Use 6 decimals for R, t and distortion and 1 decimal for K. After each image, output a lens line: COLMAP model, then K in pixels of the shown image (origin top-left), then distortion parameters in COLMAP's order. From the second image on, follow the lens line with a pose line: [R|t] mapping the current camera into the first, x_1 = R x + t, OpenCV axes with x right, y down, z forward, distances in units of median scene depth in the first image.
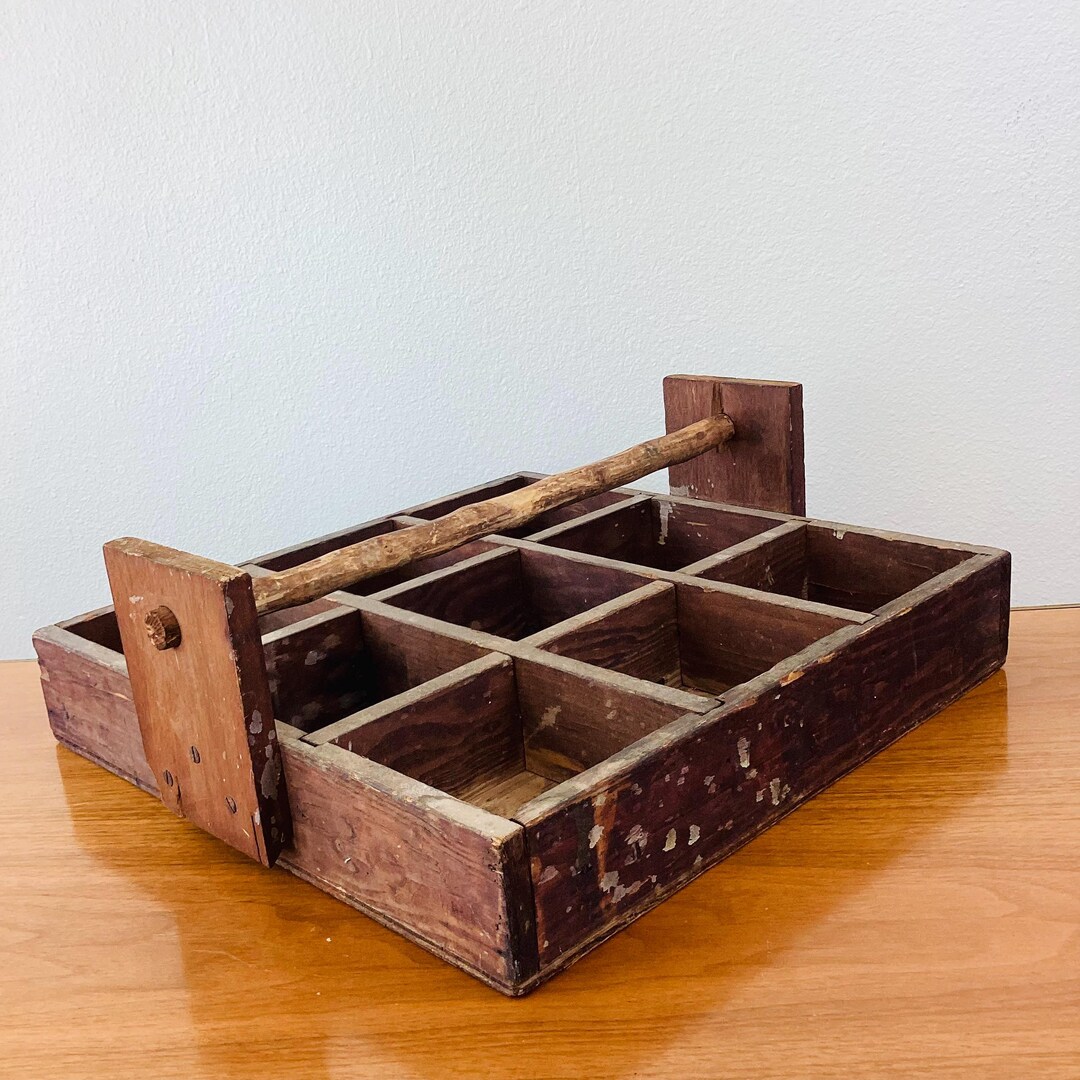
lens RADIAL K [[1314.8, 0, 540.2], [0, 1314.8, 551.2], [0, 0, 1]] dist [0.142457, -0.333004]
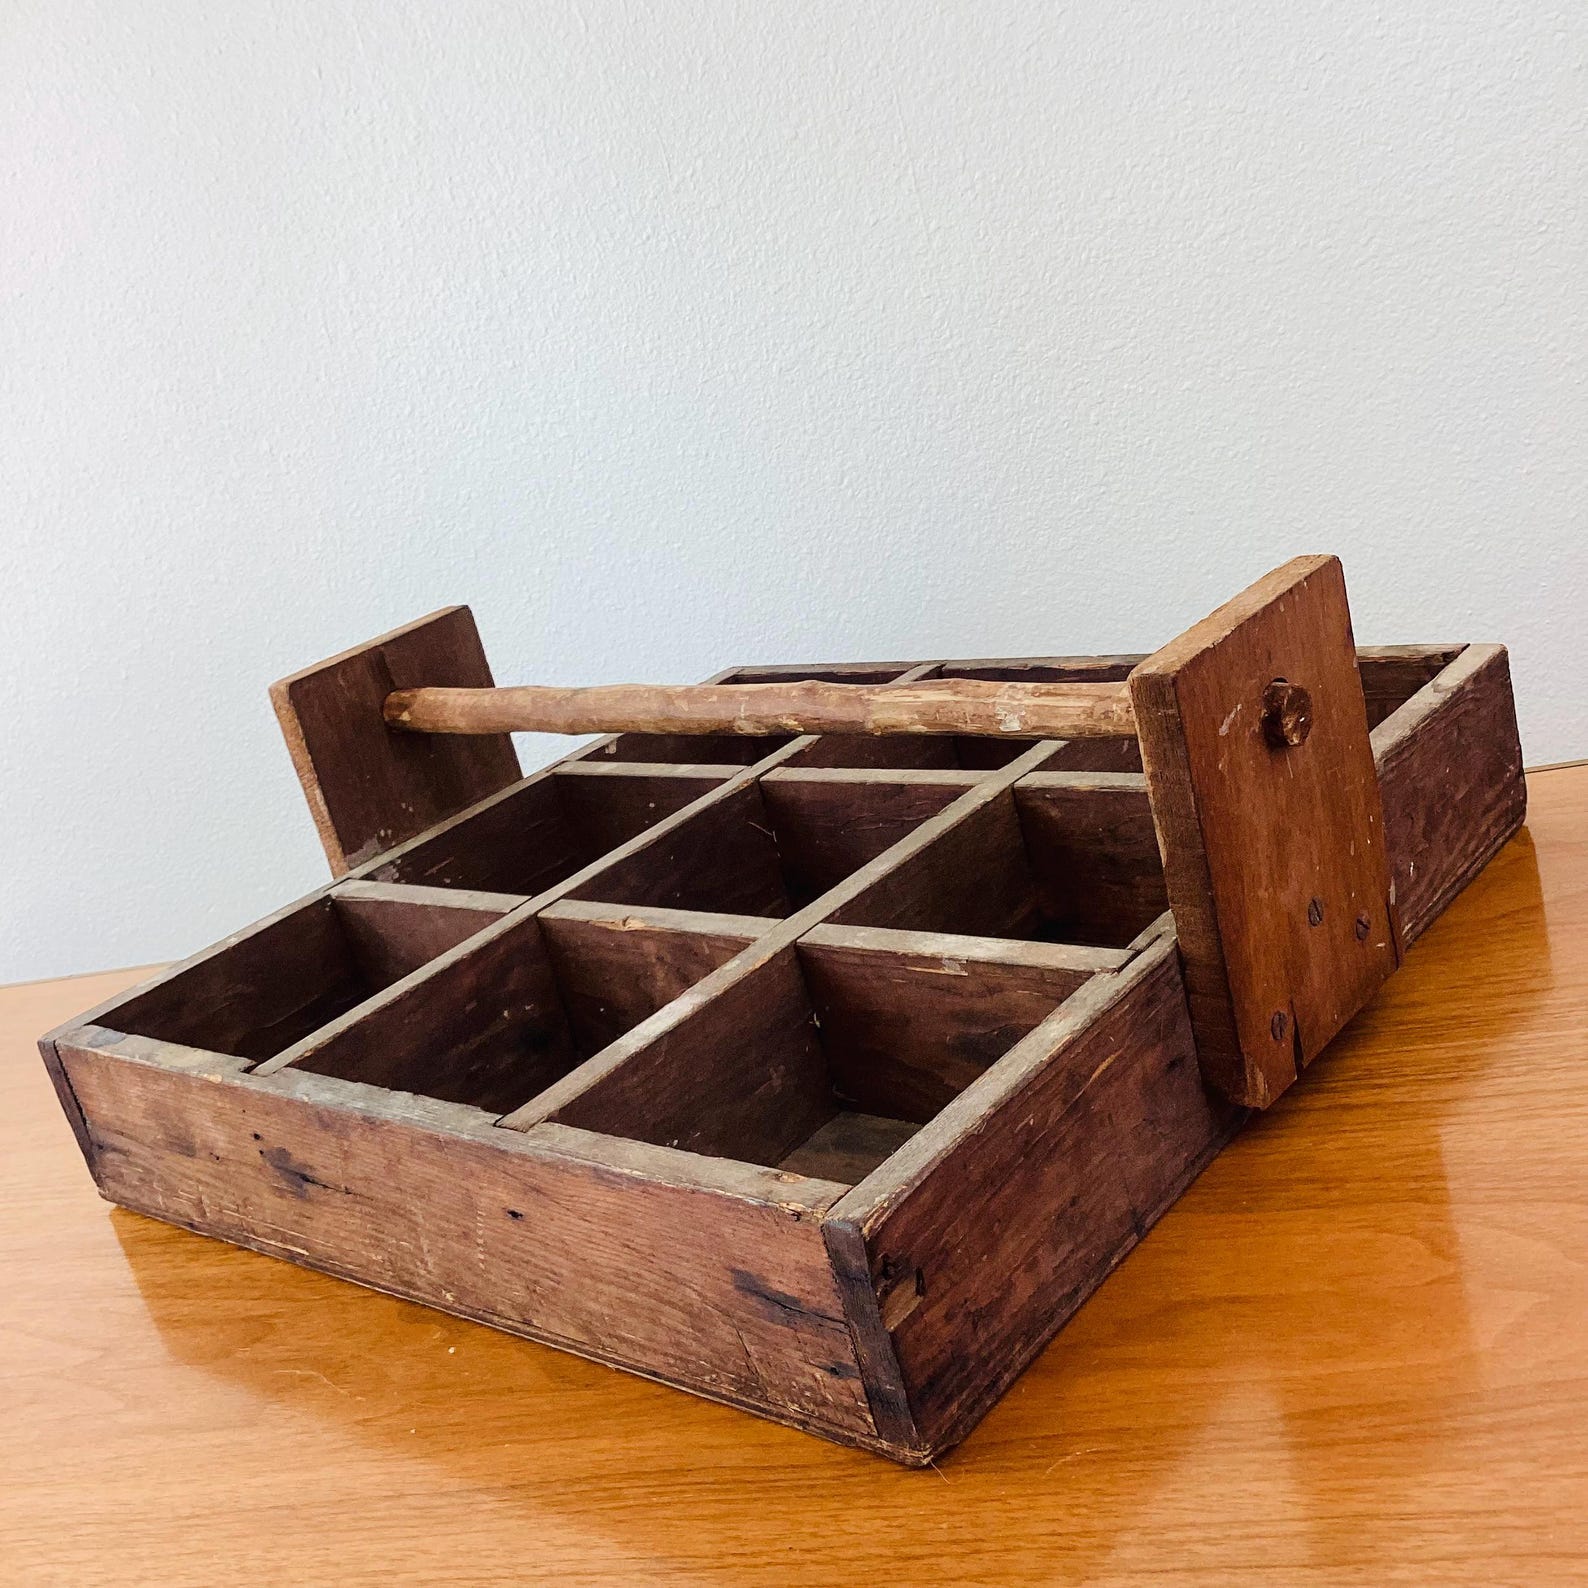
lens RADIAL K [[1933.3, 0, 794.3], [0, 1933.3, 810.5], [0, 0, 1]] dist [0.142457, -0.333004]
pose [[0.969739, -0.093582, -0.225497, 0.228361], [0.105853, 0.993455, 0.042928, -0.013296], [0.220003, -0.065499, 0.973298, 0.045110]]
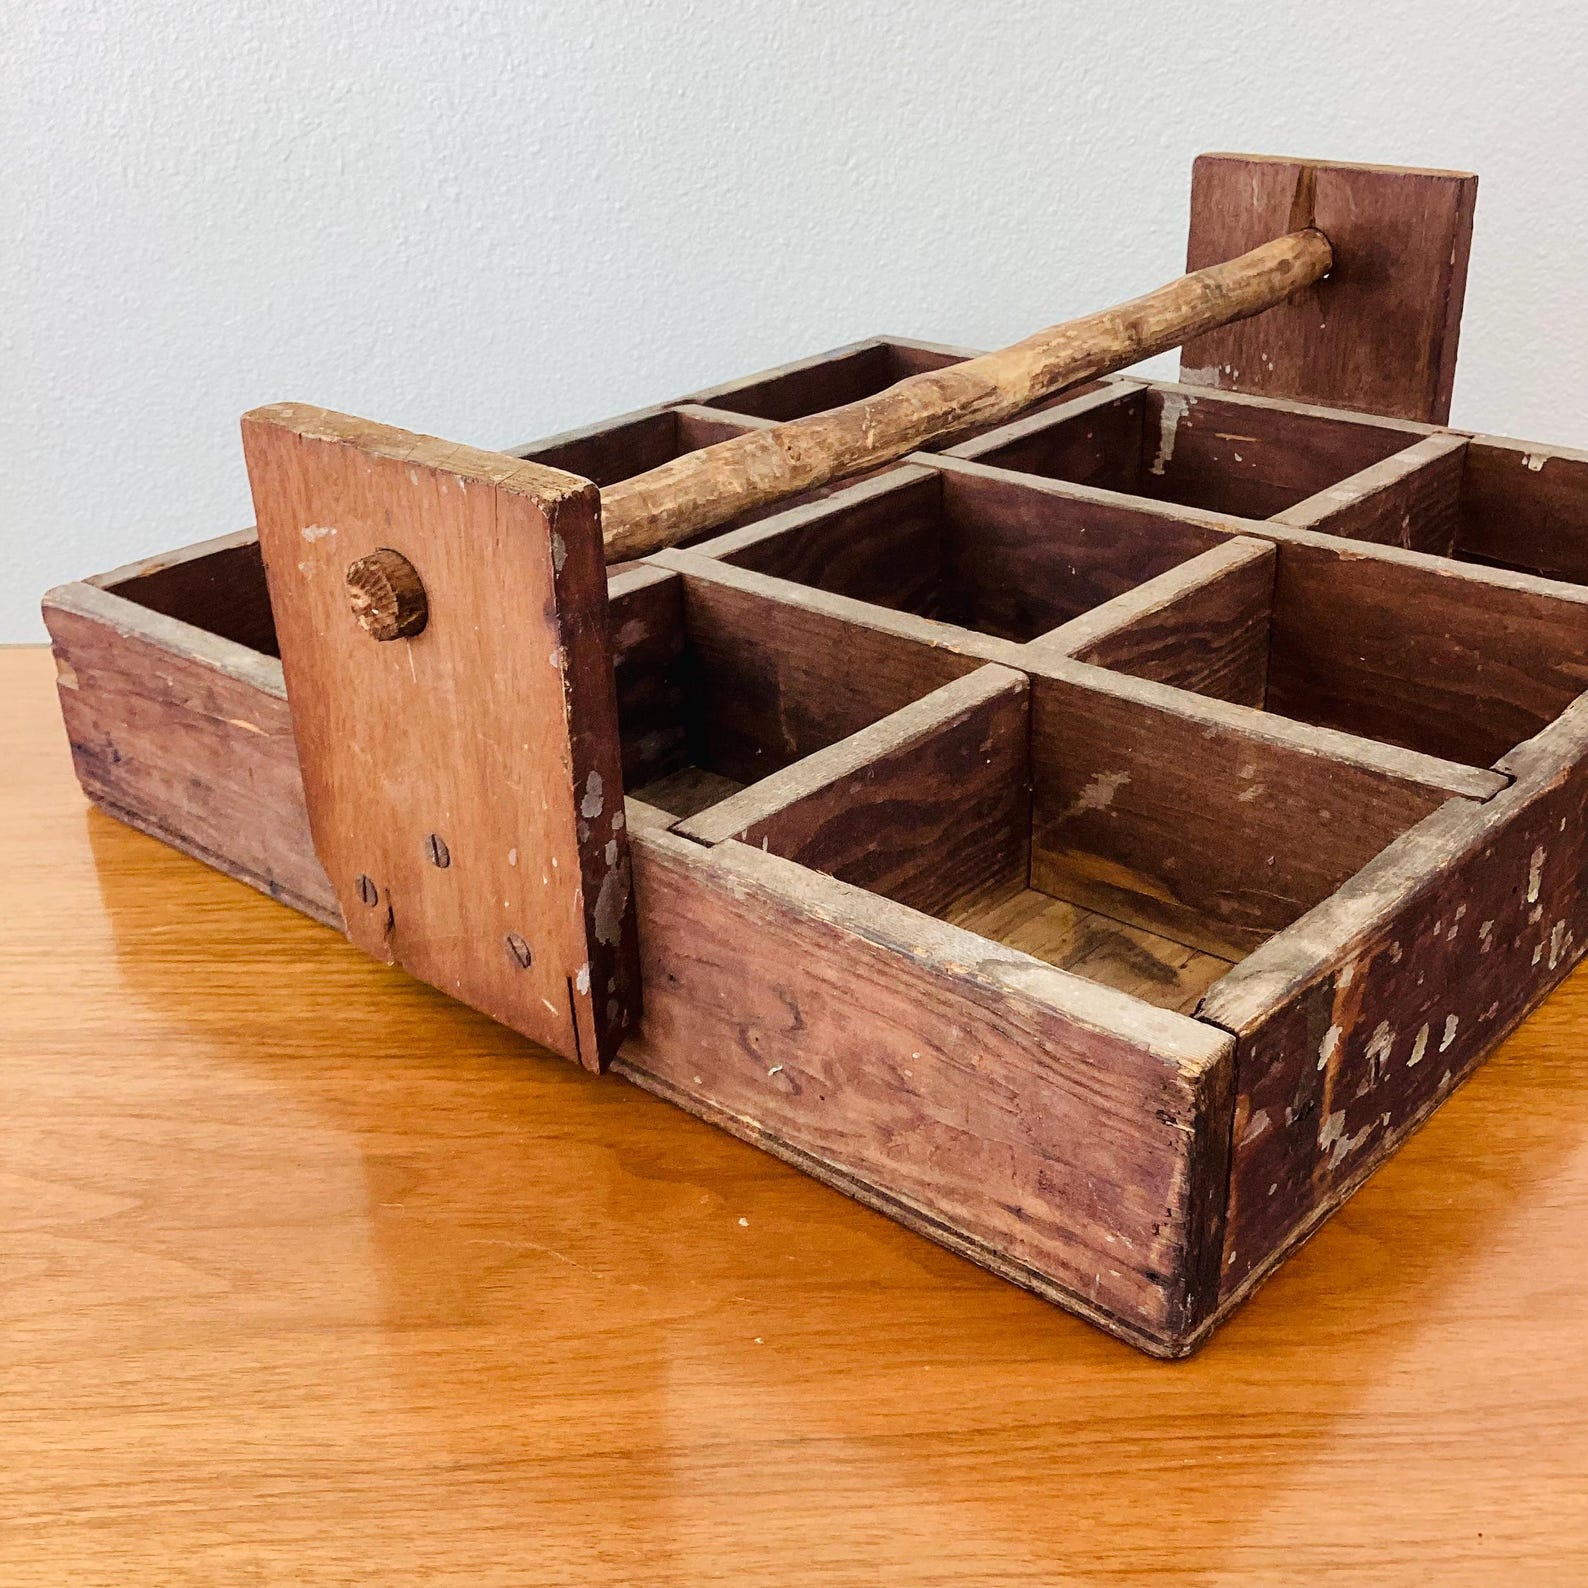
lens RADIAL K [[1933.3, 0, 794.3], [0, 1933.3, 810.5], [0, 0, 1]] dist [0.142457, -0.333004]
pose [[0.996249, 0.022464, 0.083562, -0.170096], [-0.035204, 0.987402, 0.154265, 0.018164], [-0.079044, -0.156629, 0.984489, 0.243105]]
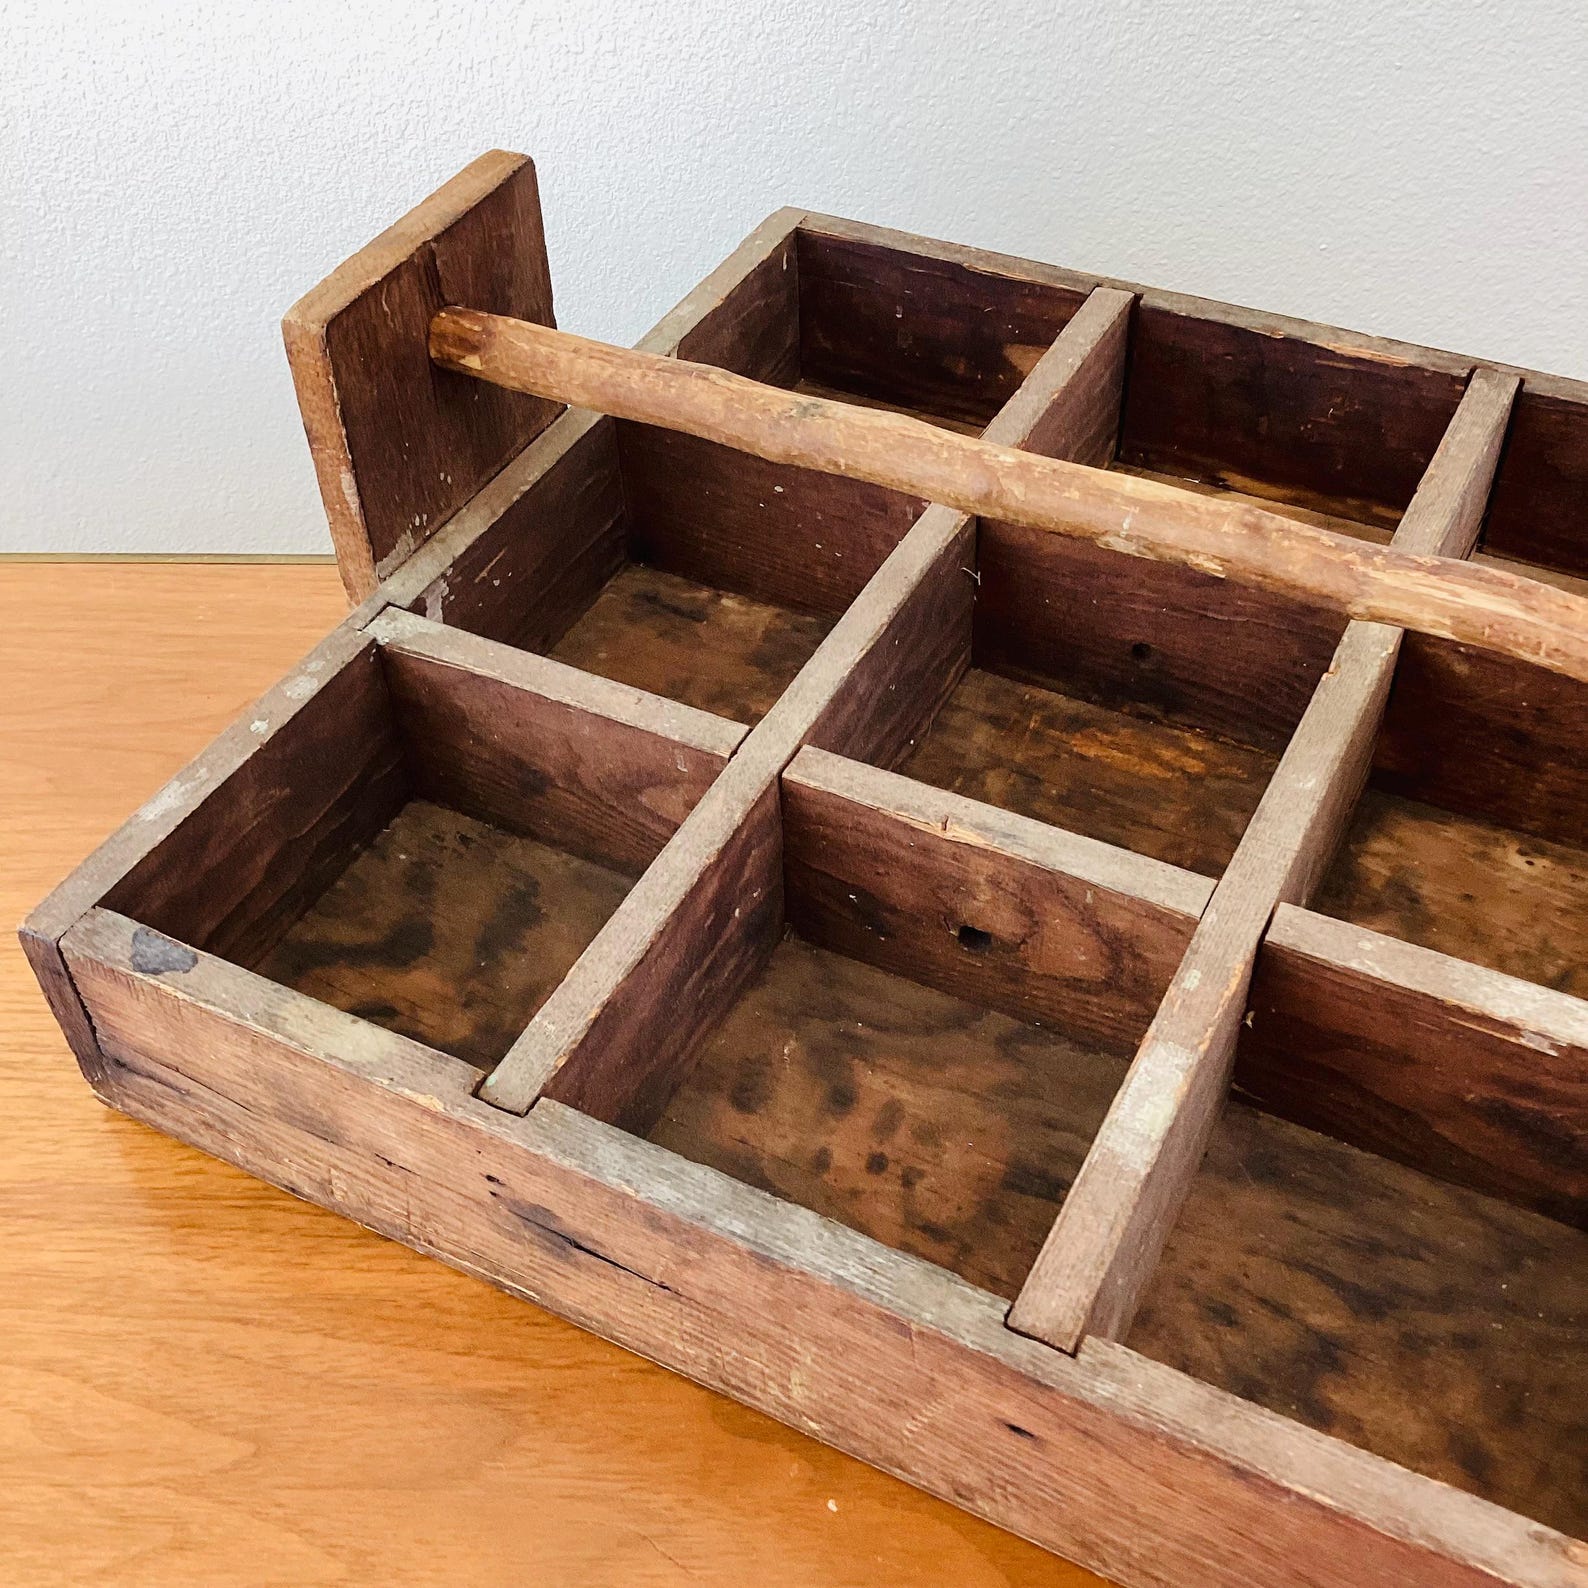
lens RADIAL K [[1926.9, 0, 795.2], [0, 1926.9, 799.9], [0, 0, 1]] dist [0.119171, -0.251052]
pose [[0.997717, 0.011275, 0.066584, -0.189085], [-0.040353, 0.890122, 0.453933, -0.251621], [-0.054150, -0.455584, 0.888544, 0.368914]]
